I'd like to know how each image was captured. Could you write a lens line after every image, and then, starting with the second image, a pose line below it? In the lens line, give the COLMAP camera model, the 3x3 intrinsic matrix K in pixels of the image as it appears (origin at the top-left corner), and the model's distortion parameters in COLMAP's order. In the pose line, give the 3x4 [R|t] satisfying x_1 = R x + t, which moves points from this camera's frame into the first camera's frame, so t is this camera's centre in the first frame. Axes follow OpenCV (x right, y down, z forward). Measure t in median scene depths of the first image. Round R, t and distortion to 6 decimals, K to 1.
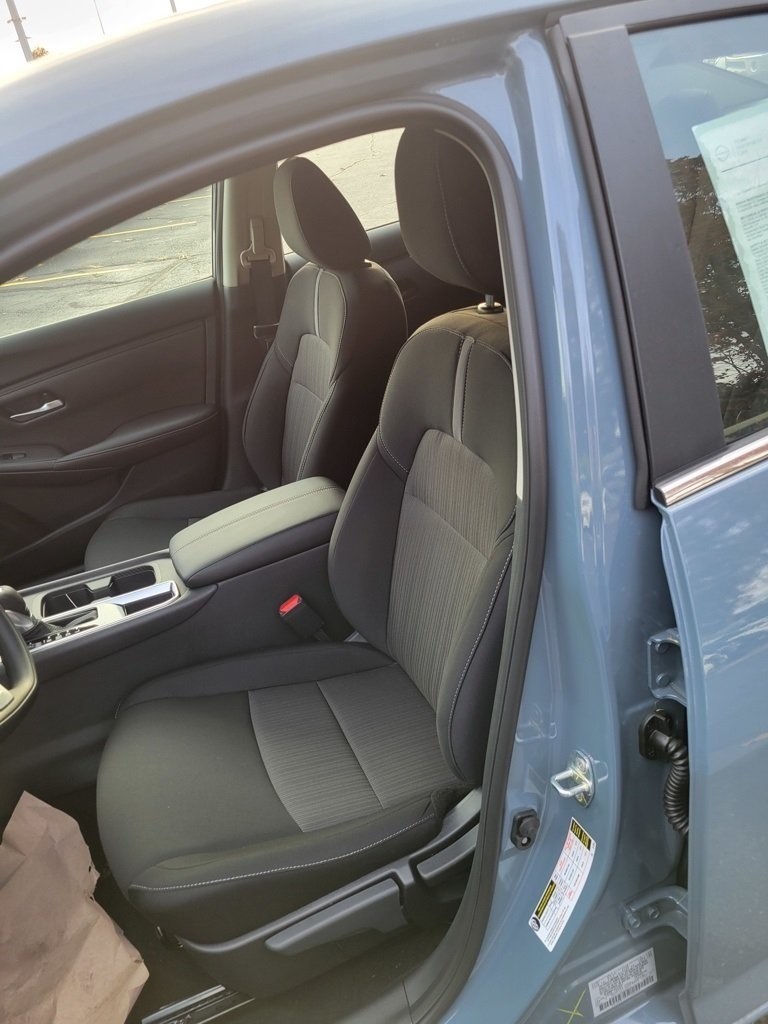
lens RADIAL K [[768.9, 0, 385.7], [0, 768.9, 502.4], [0, 0, 1]] dist [0.046214, -0.029750]
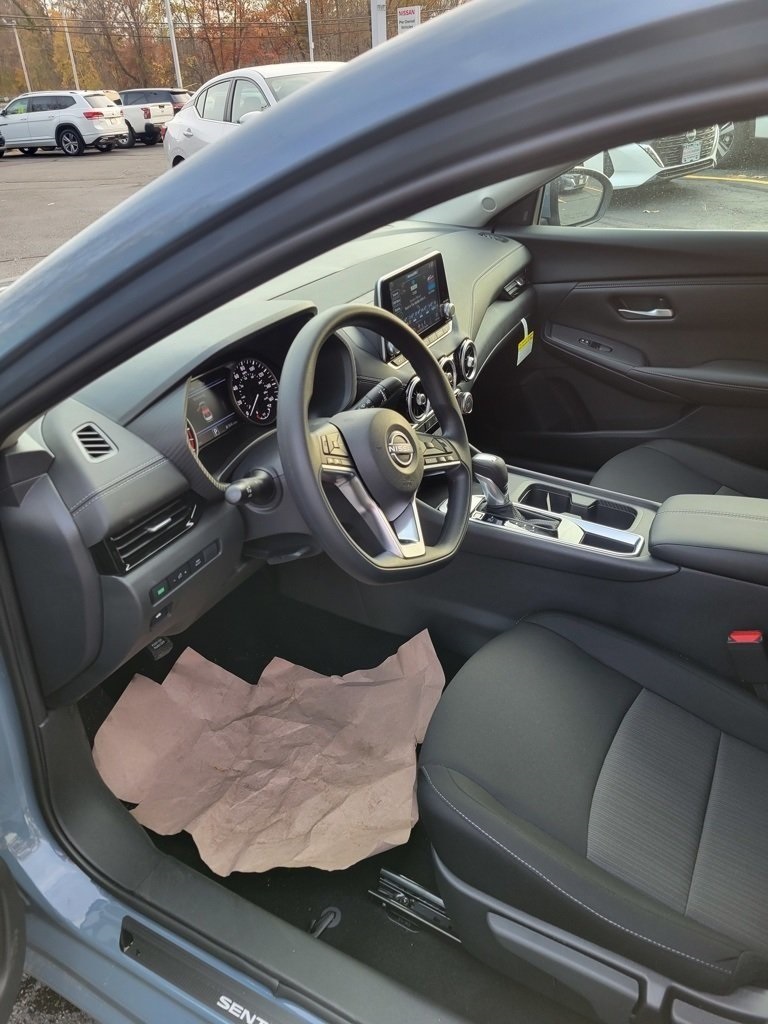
lens RADIAL K [[768.9, 0, 385.7], [0, 768.9, 502.4], [0, 0, 1]] dist [0.046214, -0.029750]
pose [[0.626611, 0.501786, -0.596296, 0.059915], [-0.429166, 0.860847, 0.273422, -0.055406], [0.650519, 0.084580, 0.754766, 0.110324]]
